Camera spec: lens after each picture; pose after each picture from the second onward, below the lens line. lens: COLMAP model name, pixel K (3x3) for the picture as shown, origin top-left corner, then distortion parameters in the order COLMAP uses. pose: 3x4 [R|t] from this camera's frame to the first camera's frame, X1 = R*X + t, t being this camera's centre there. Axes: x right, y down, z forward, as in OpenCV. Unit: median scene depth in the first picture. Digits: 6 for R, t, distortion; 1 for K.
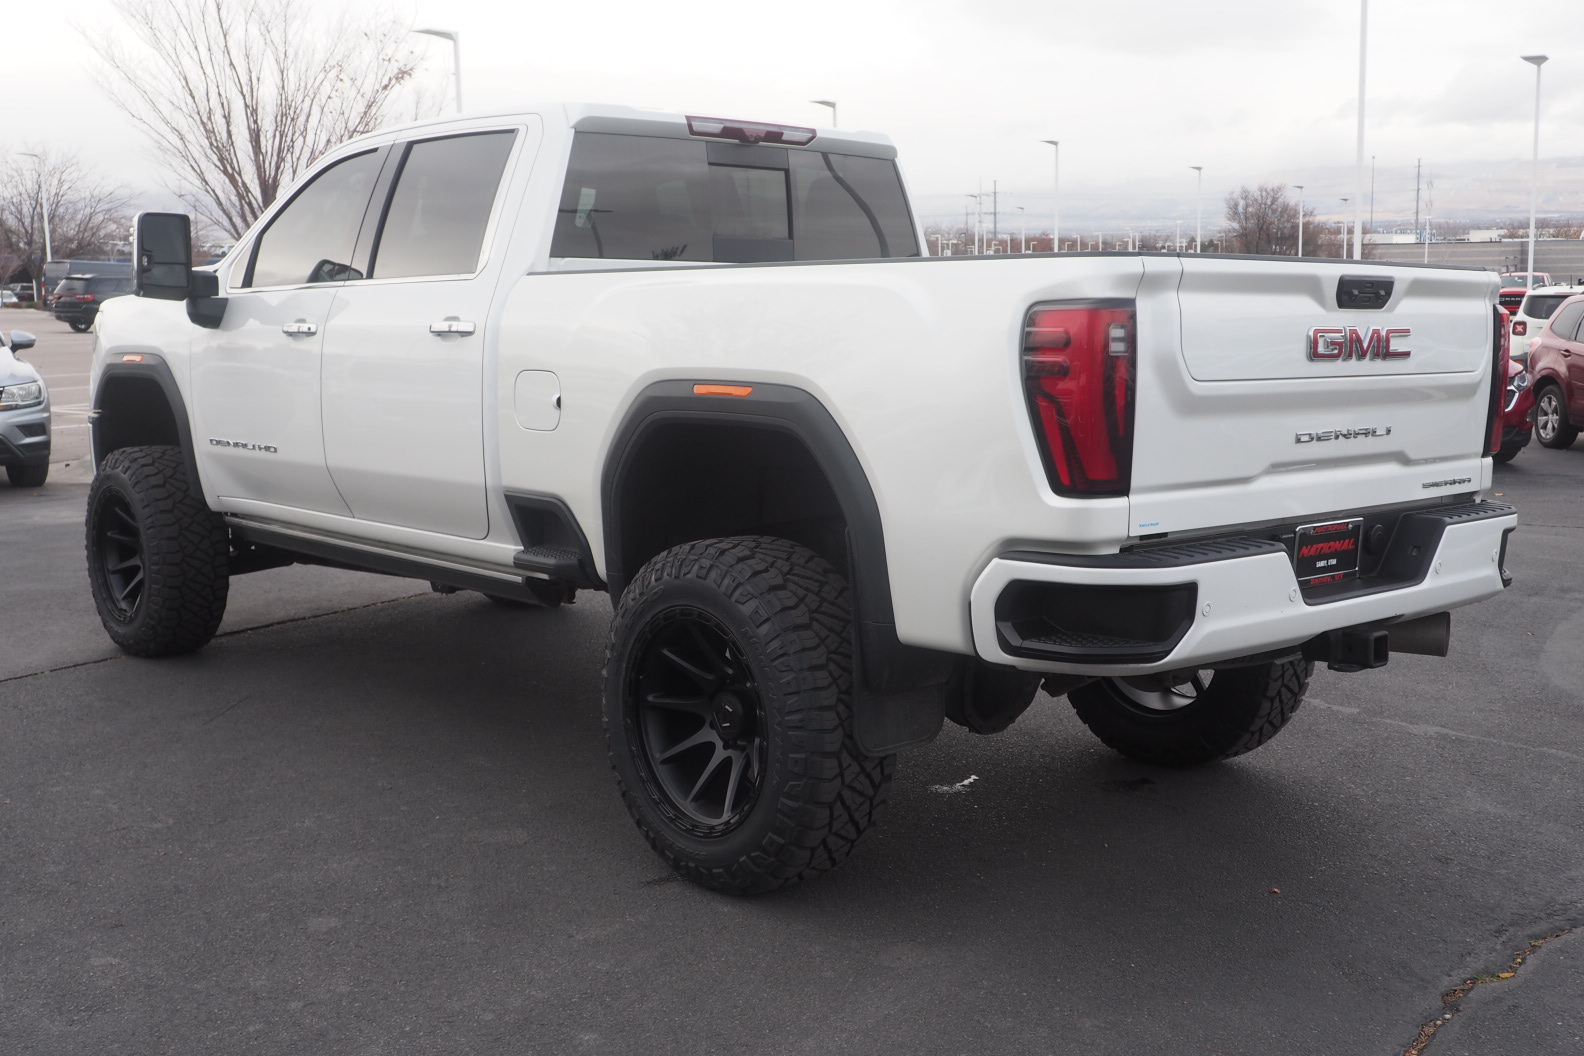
lens RADIAL K [[1694.7, 0, 792.0], [0, 1694.7, 528.0], [0, 0, 1]] dist [-0.008112, 0.015415]
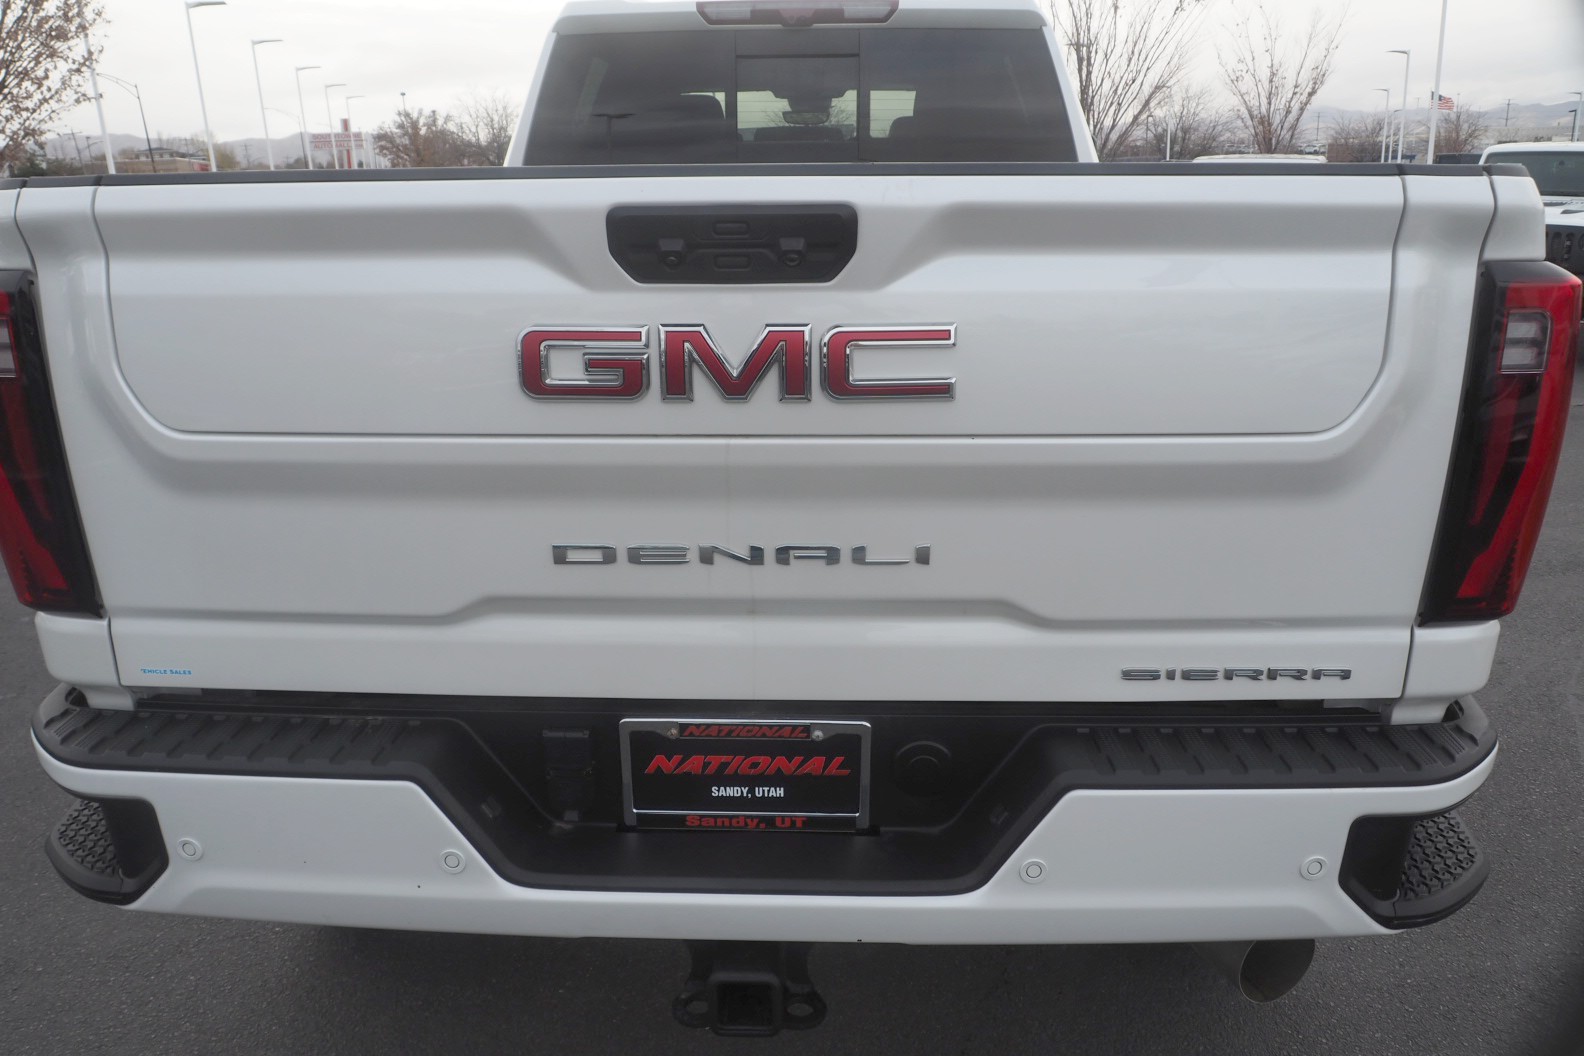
lens RADIAL K [[1119.2, 0, 792.0], [0, 1119.2, 528.0], [0, 0, 1]] dist [-0.031088, -0.003663]
pose [[0.727035, 0.187066, -0.660626, 0.531984], [-0.075736, 0.978147, 0.193627, -0.121429], [0.682410, -0.090741, 0.725315, 0.780949]]
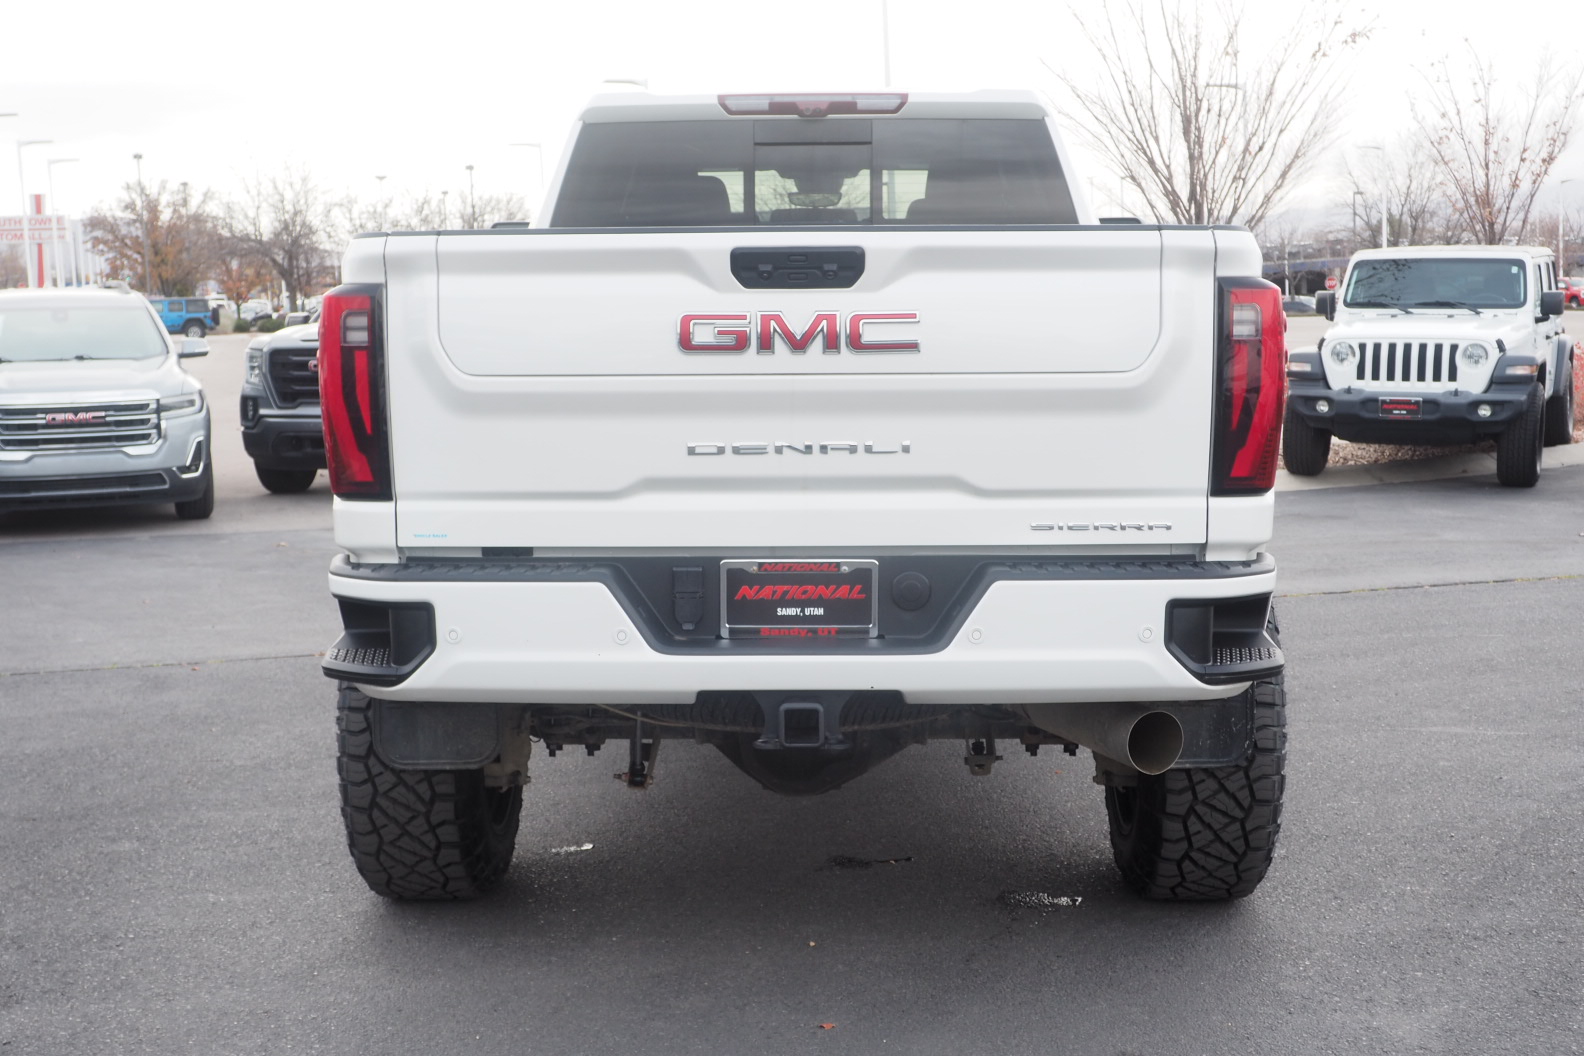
lens RADIAL K [[1932.2, 0, 792.0], [0, 1932.2, 528.0], [0, 0, 1]] dist [0.003994, -0.041366]
pose [[0.733989, 0.062860, -0.676246, 0.922863], [-0.074848, 0.997129, 0.011448, -0.028151], [0.675024, 0.042213, 0.736587, 0.336543]]
